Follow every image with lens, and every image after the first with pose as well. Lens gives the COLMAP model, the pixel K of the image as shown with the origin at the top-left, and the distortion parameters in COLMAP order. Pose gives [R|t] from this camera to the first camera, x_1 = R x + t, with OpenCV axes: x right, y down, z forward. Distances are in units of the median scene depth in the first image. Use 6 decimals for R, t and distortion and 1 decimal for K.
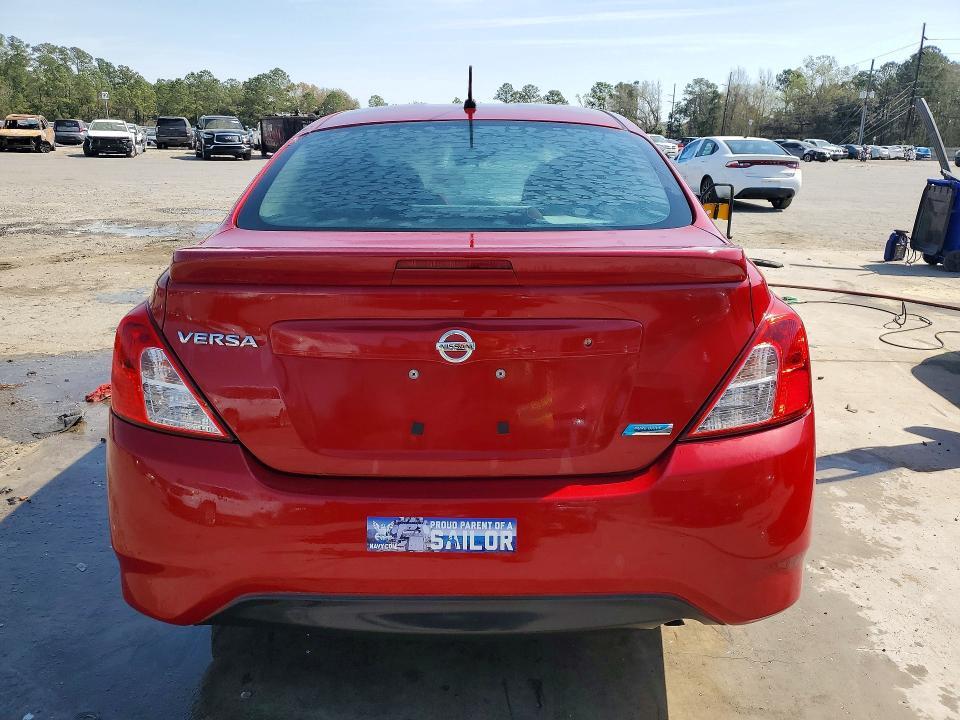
lens RADIAL K [[814.3, 0, 480.0], [0, 814.3, 360.0], [0, 0, 1]] dist [0.110058, -0.118515]
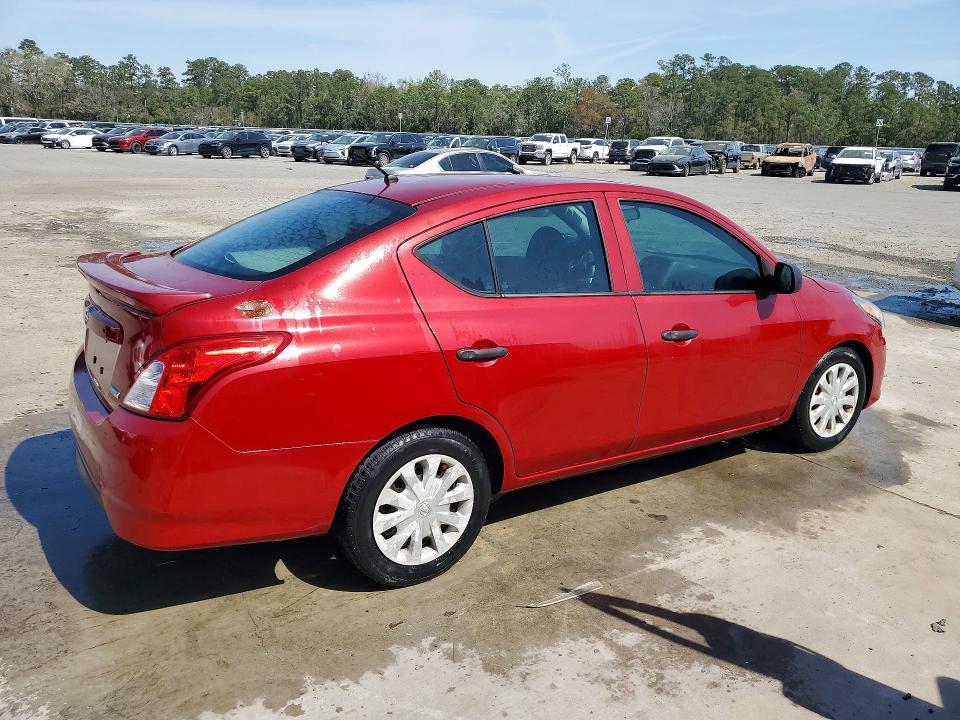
lens RADIAL K [[814.3, 0, 480.0], [0, 814.3, 360.0], [0, 0, 1]] dist [0.110058, -0.118515]
pose [[0.498286, 0.228471, -0.836368, 0.241621], [-0.240163, 0.963280, 0.120057, -0.044751], [0.833086, 0.141042, 0.534860, 0.090216]]
